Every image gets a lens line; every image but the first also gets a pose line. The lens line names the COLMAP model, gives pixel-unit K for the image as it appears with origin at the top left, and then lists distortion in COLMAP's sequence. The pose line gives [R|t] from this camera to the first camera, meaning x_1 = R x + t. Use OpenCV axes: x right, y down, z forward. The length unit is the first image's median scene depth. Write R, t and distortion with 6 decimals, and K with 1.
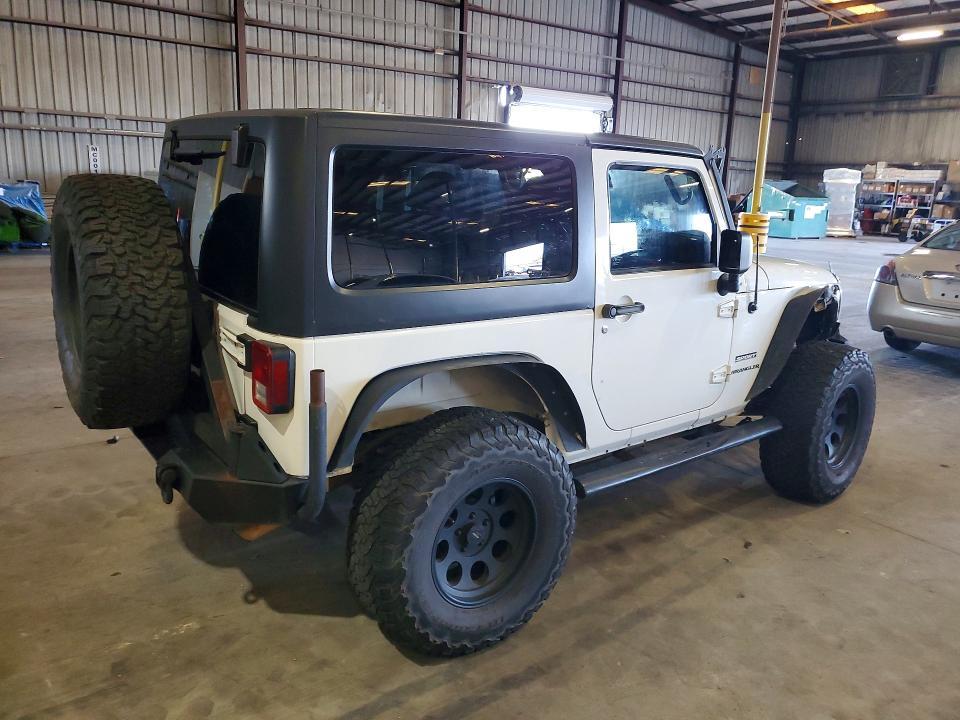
lens RADIAL K [[745.0, 0, 480.8], [0, 745.0, 357.1], [0, 0, 1]] dist [0.013421, 0.002395]
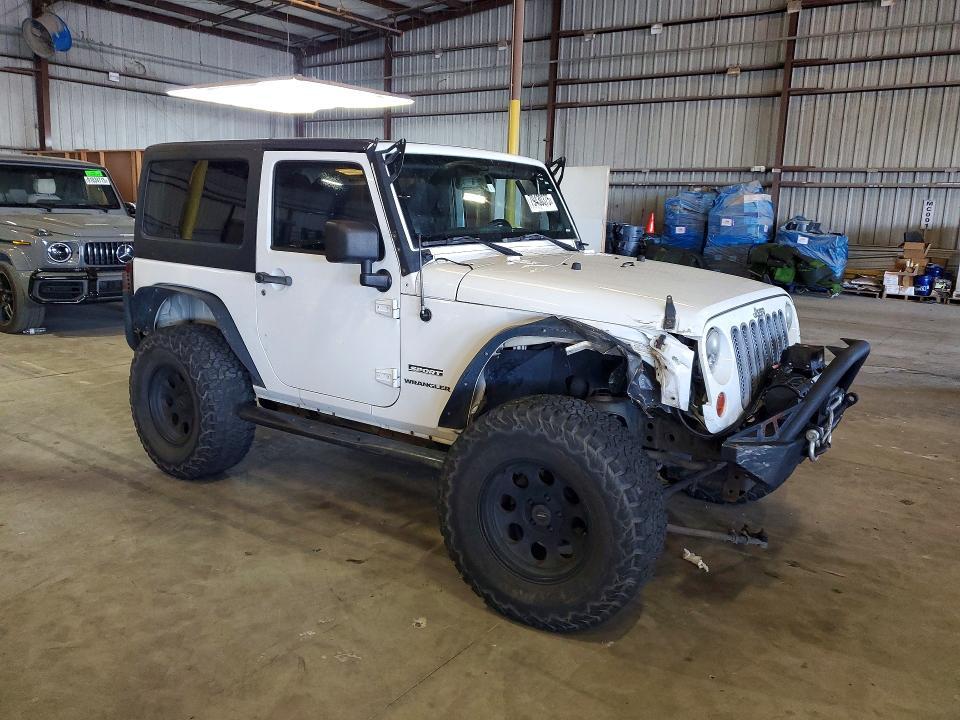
lens RADIAL K [[745.0, 0, 485.1], [0, 745.0, 343.1], [0, 0, 1]] dist [0.013421, 0.002395]
pose [[0.293297, 0.149439, -0.944269, 1.172959], [-0.249752, 0.965385, 0.075206, -0.113389], [0.922822, 0.213775, 0.320467, 0.751705]]
